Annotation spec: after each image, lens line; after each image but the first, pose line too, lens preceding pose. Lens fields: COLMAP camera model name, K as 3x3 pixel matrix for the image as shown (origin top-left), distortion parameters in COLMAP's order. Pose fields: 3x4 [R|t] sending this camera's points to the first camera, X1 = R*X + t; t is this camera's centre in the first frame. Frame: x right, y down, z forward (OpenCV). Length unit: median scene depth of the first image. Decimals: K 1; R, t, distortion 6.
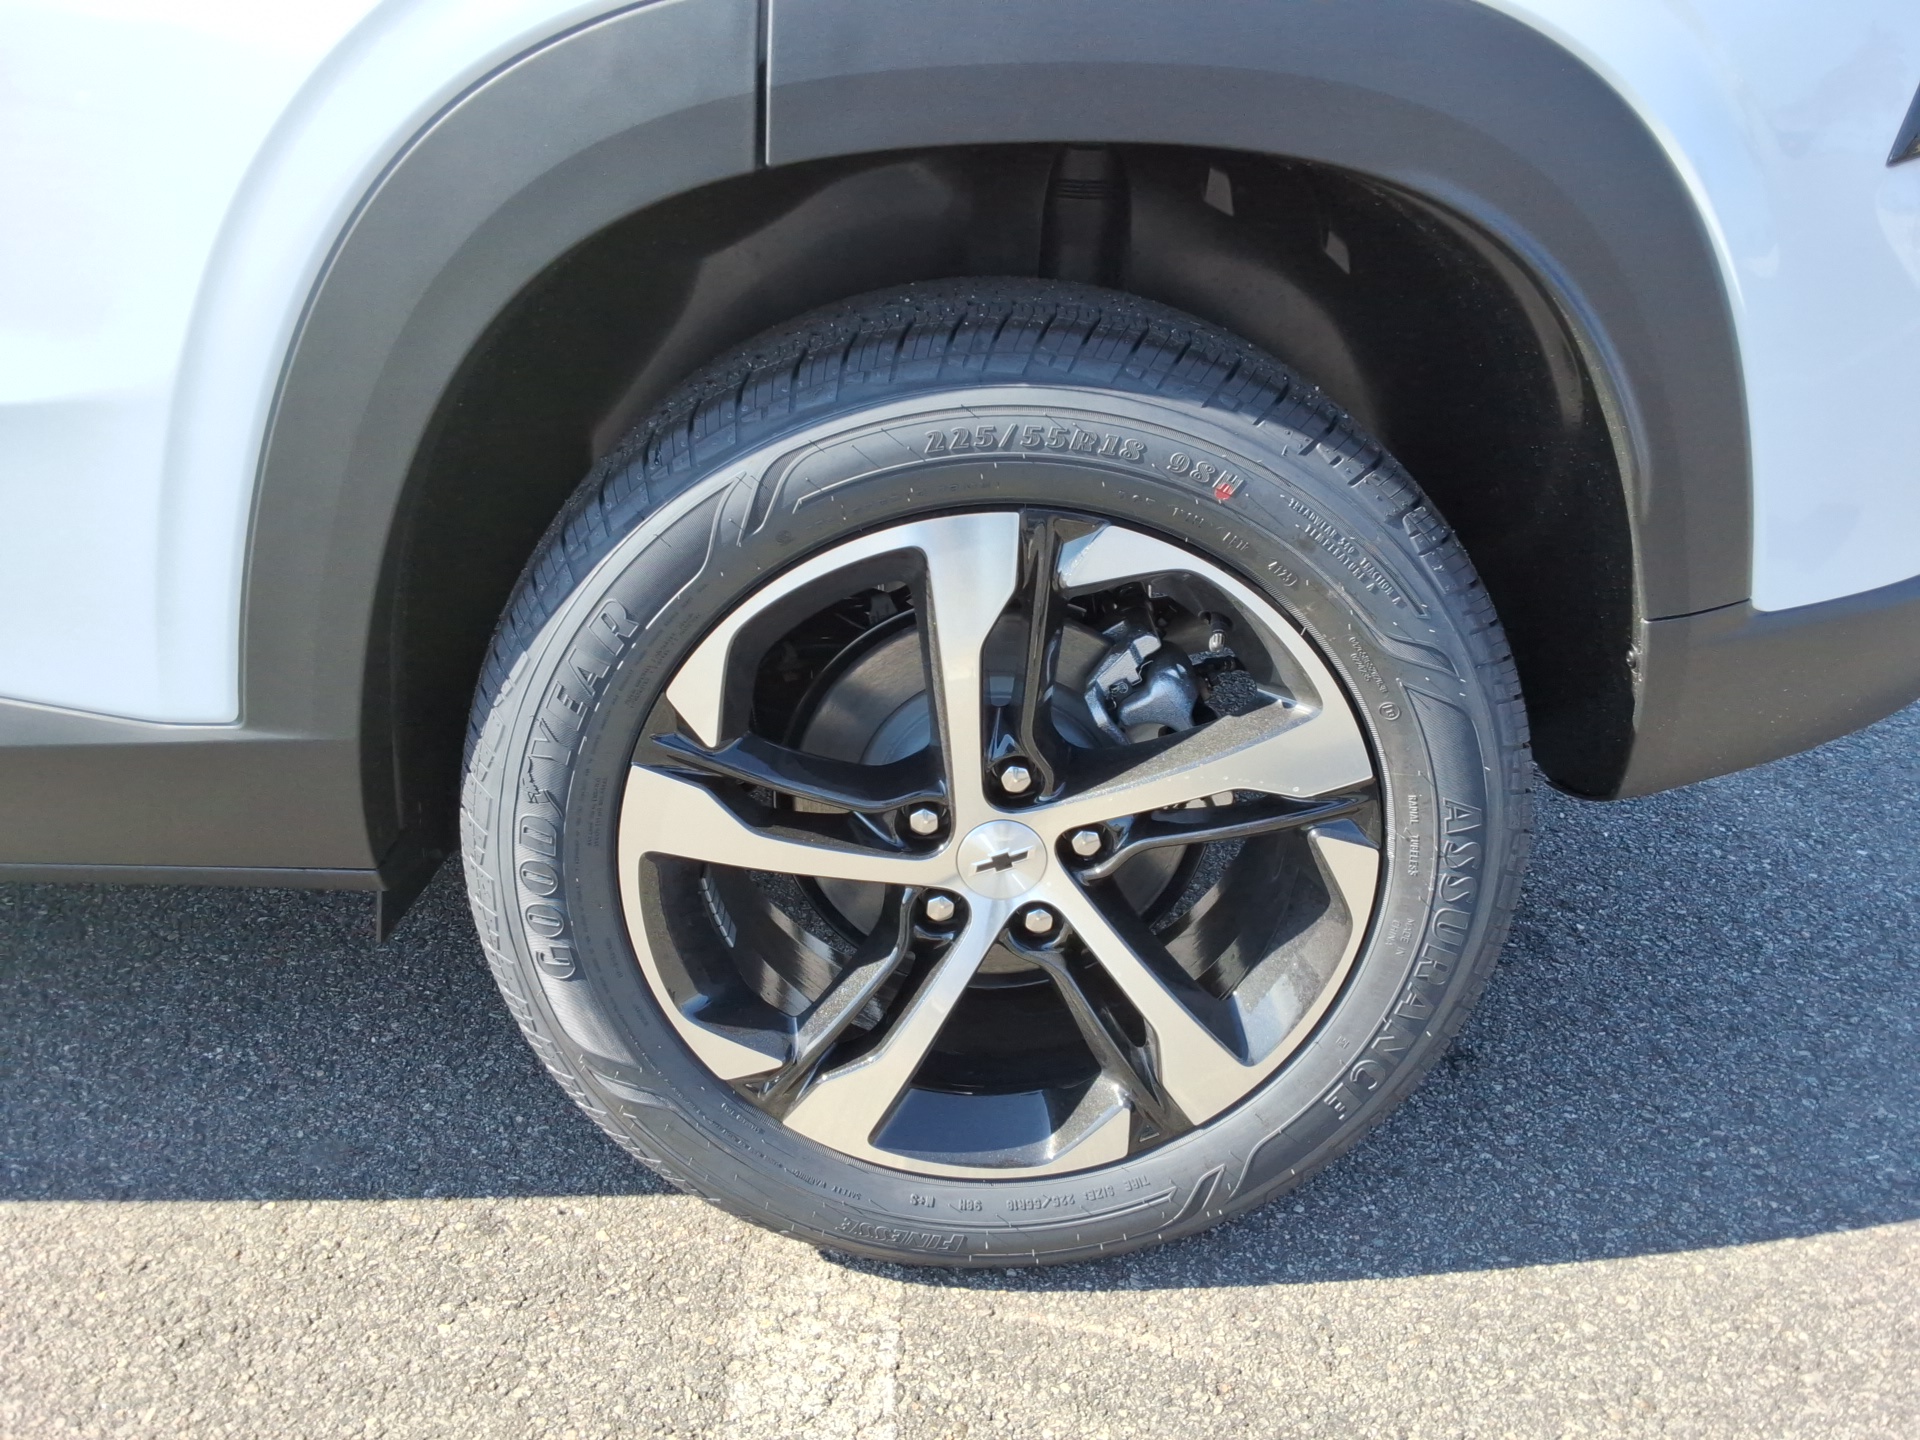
lens RADIAL K [[1565.9, 0, 957.2], [0, 1565.9, 702.6], [0, 0, 1]] dist [0.122107, -0.198293]
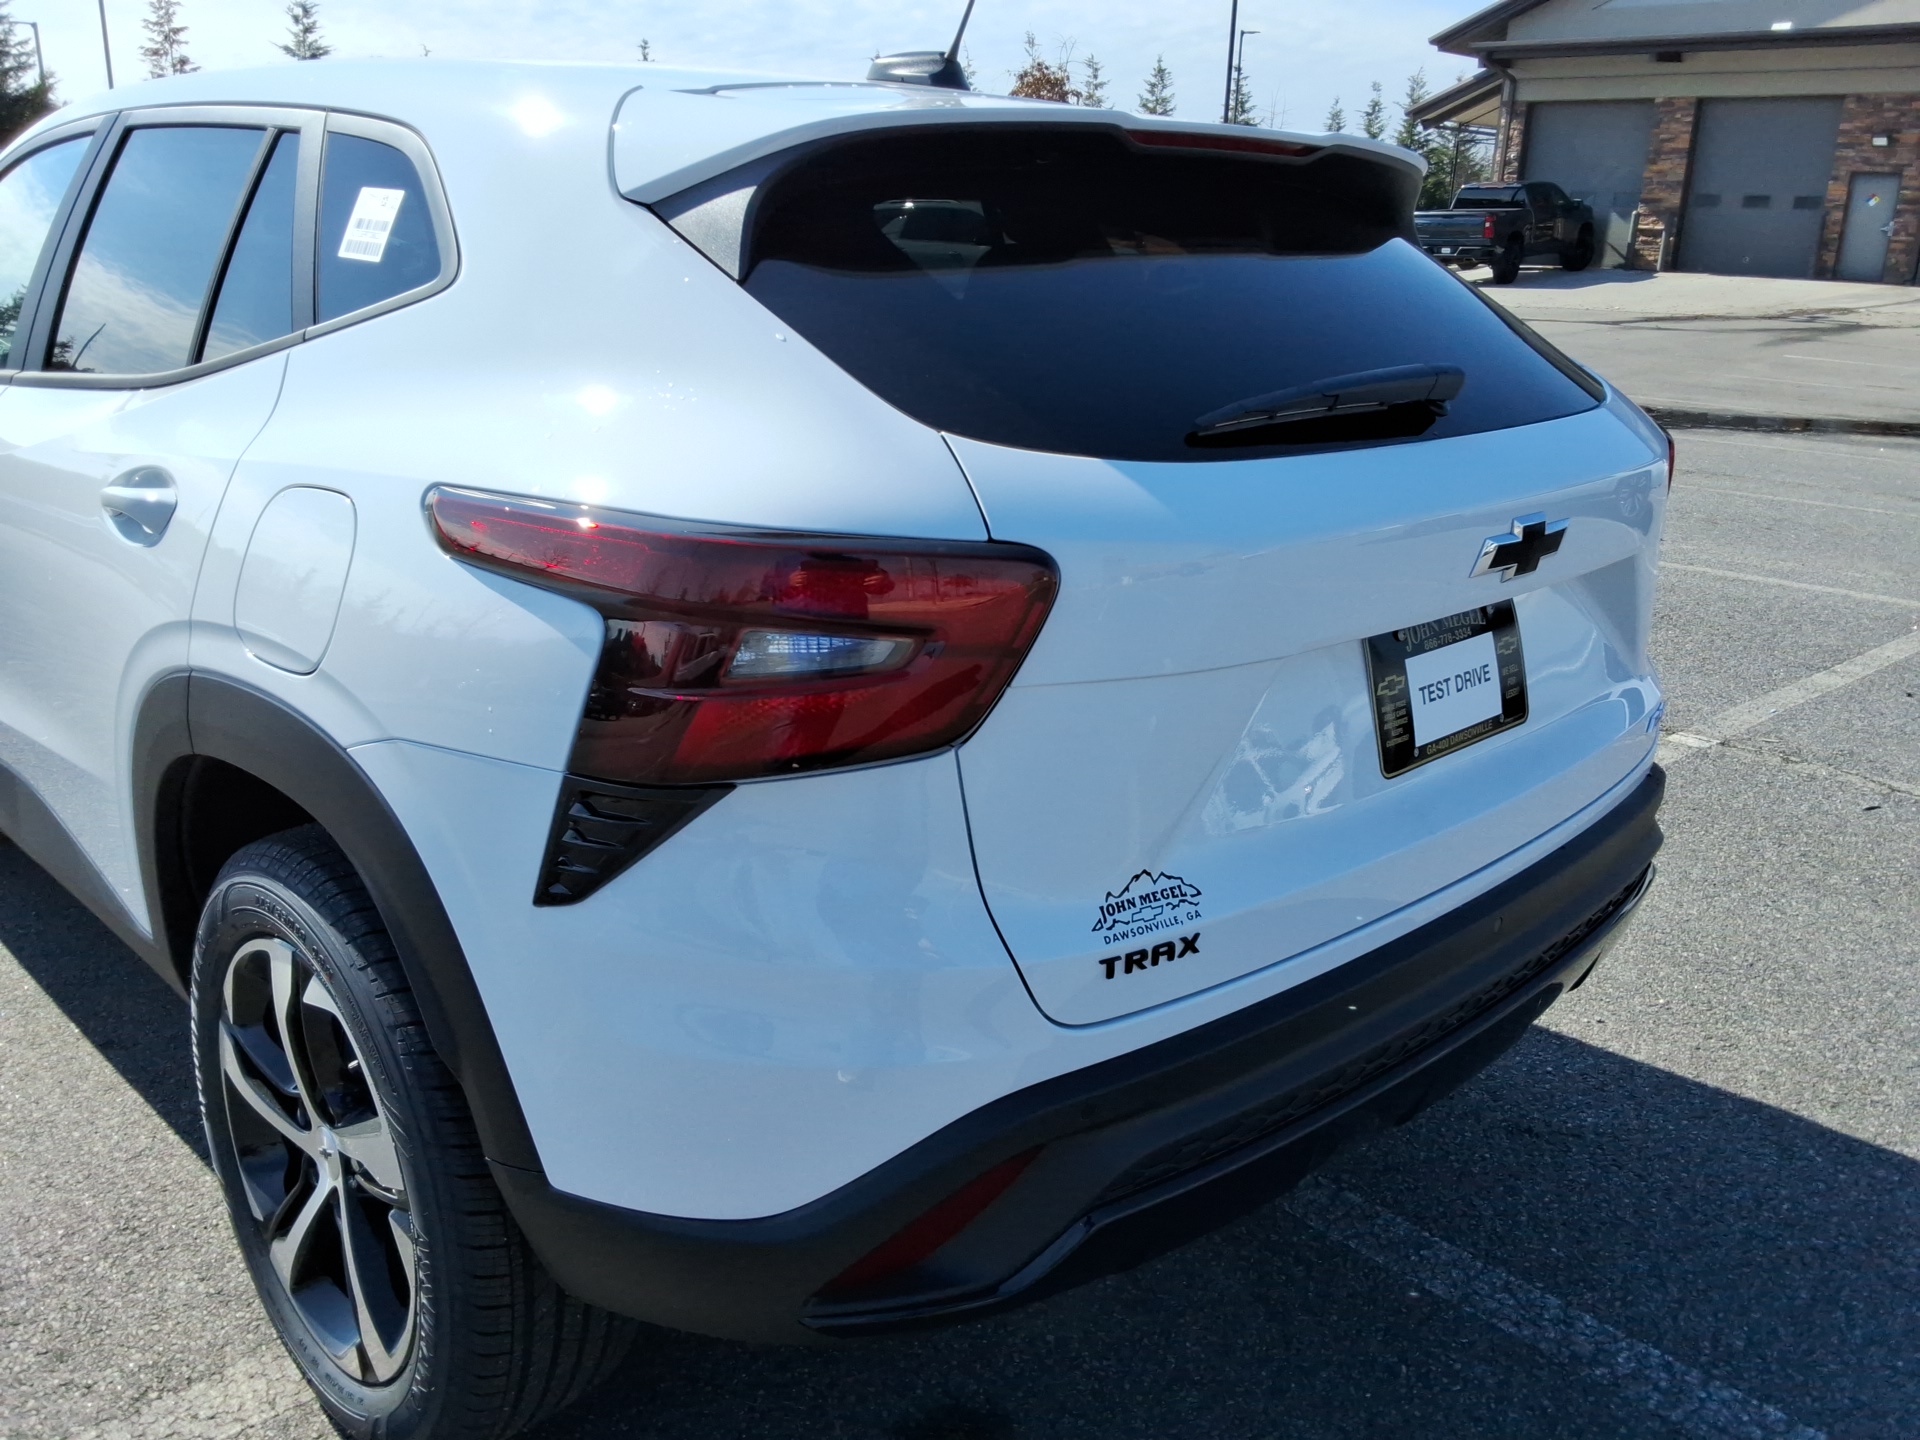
lens RADIAL K [[1543.8, 0, 972.0], [0, 1543.8, 704.2], [0, 0, 1]] dist [0.075620, -0.112264]
pose [[0.674716, 0.188993, -0.713471, 1.596117], [-0.315396, 0.947786, -0.047202, -0.491308], [0.667296, 0.256874, 0.699093, 0.181511]]
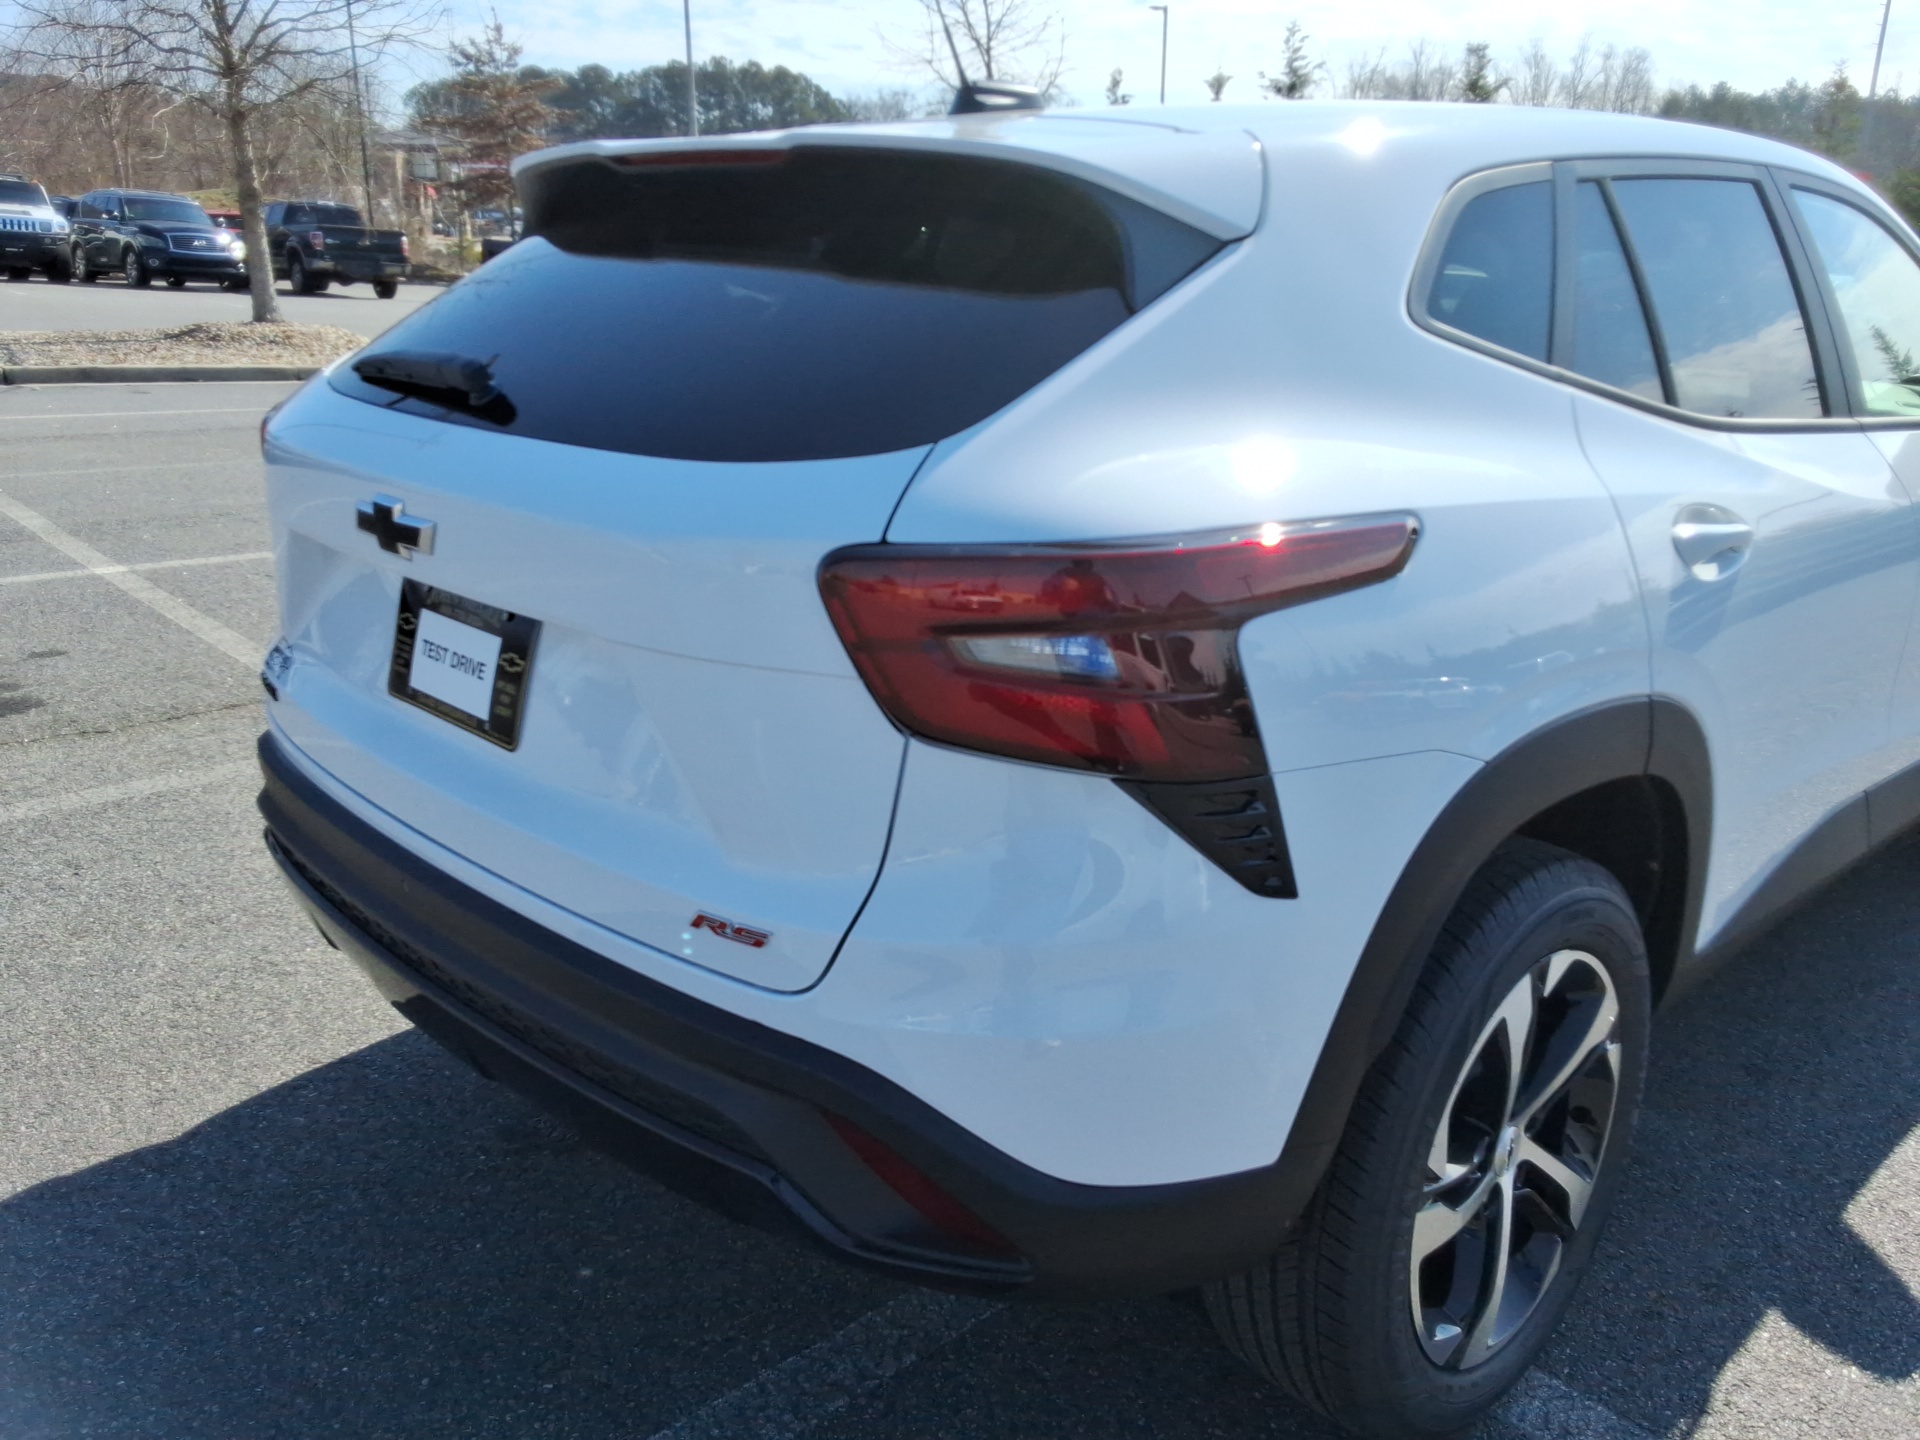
lens RADIAL K [[1534.3, 0, 970.7], [0, 1534.3, 713.0], [0, 0, 1]] dist [0.108565, -0.164869]
pose [[-0.759312, 0.134968, -0.636576, 1.449283], [-0.325667, 0.768110, 0.551315, -1.788439], [0.563370, 0.625932, -0.539281, 2.834678]]
